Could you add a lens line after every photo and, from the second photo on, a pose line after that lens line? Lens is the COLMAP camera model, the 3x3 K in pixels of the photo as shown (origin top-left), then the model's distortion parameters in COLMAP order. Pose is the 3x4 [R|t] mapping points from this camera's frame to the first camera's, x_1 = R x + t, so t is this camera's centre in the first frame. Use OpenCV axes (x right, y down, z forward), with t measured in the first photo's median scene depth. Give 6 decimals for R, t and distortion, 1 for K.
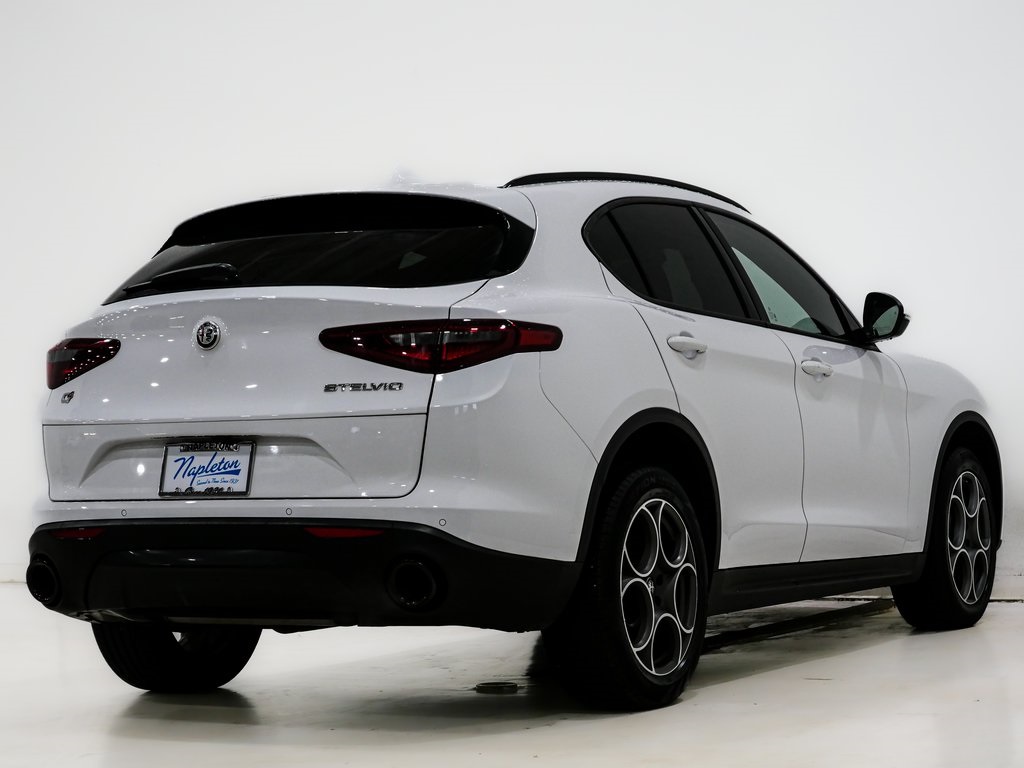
lens RADIAL K [[2407.9, 0, 512.0], [0, 2407.9, 384.0], [0, 0, 1]] dist [-0.091034, -0.029193]
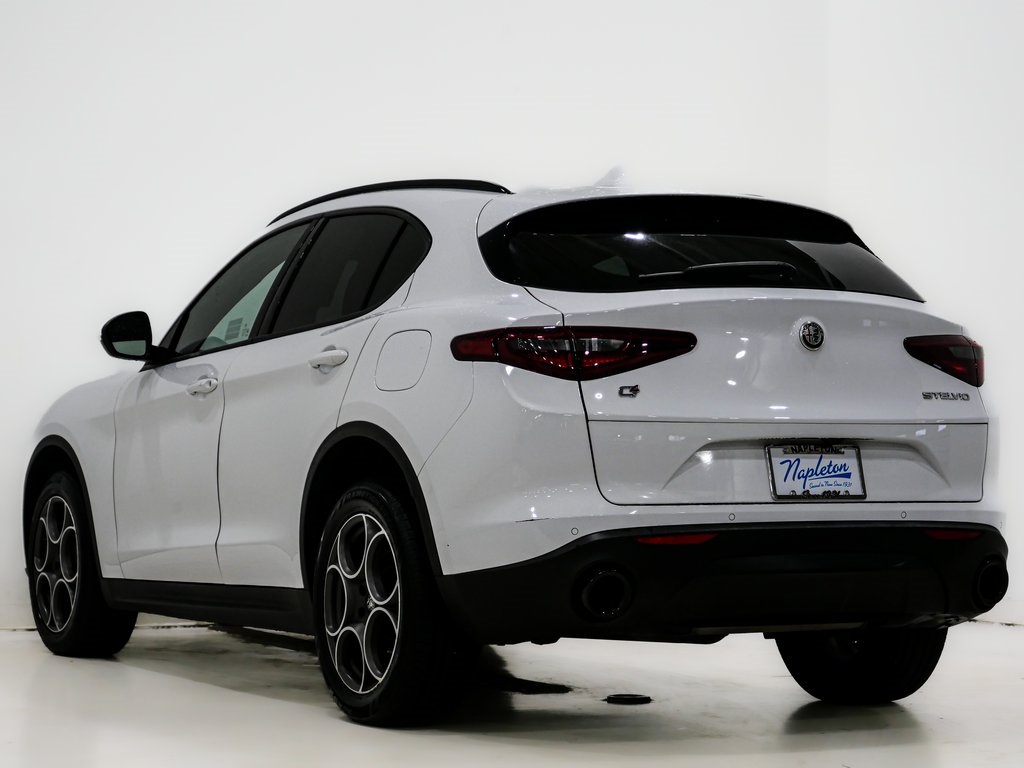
lens RADIAL K [[2549.4, 0, 512.0], [0, 2549.4, 384.0], [0, 0, 1]] dist [0.561087, -8.648441]
pose [[0.545118, 0.045466, 0.837126, -1.076892], [-0.031152, 0.998937, -0.033968, 0.039013], [-0.837780, -0.007562, 0.545955, 0.531457]]
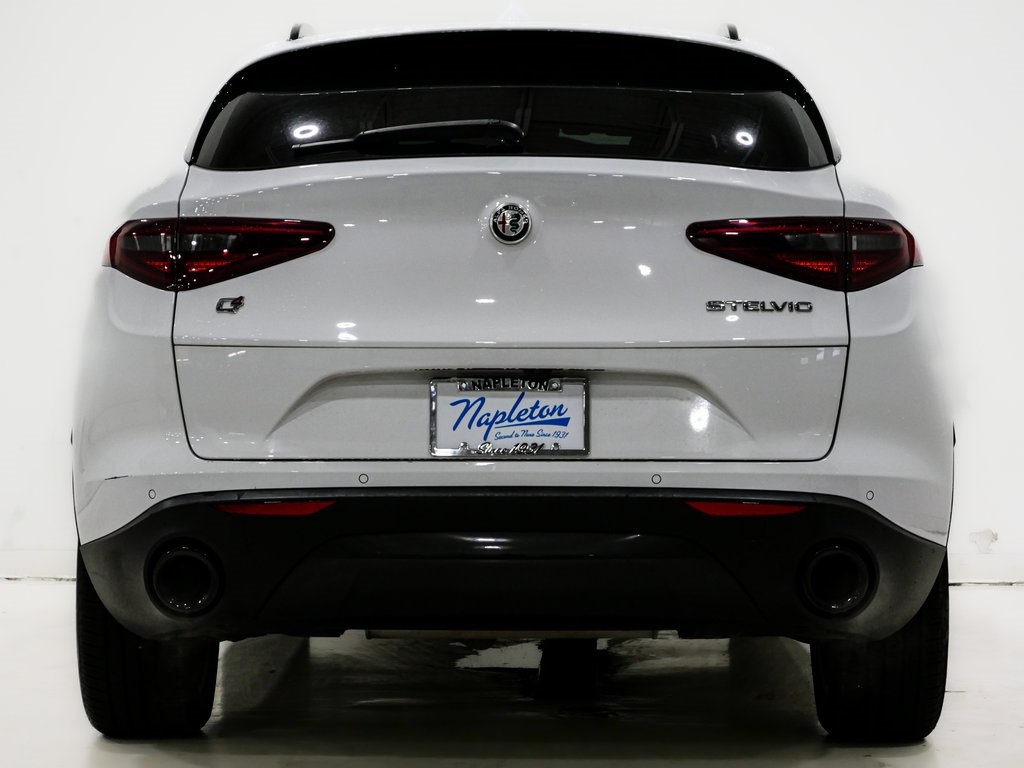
lens RADIAL K [[3024.6, 0, 512.0], [0, 3024.6, 384.0], [0, 0, 1]] dist [-0.089196, -0.131427]
pose [[0.884705, 0.024617, 0.465501, -0.532599], [-0.032058, 0.999453, 0.008073, 0.018983], [-0.465047, -0.022065, 0.885011, 0.229181]]
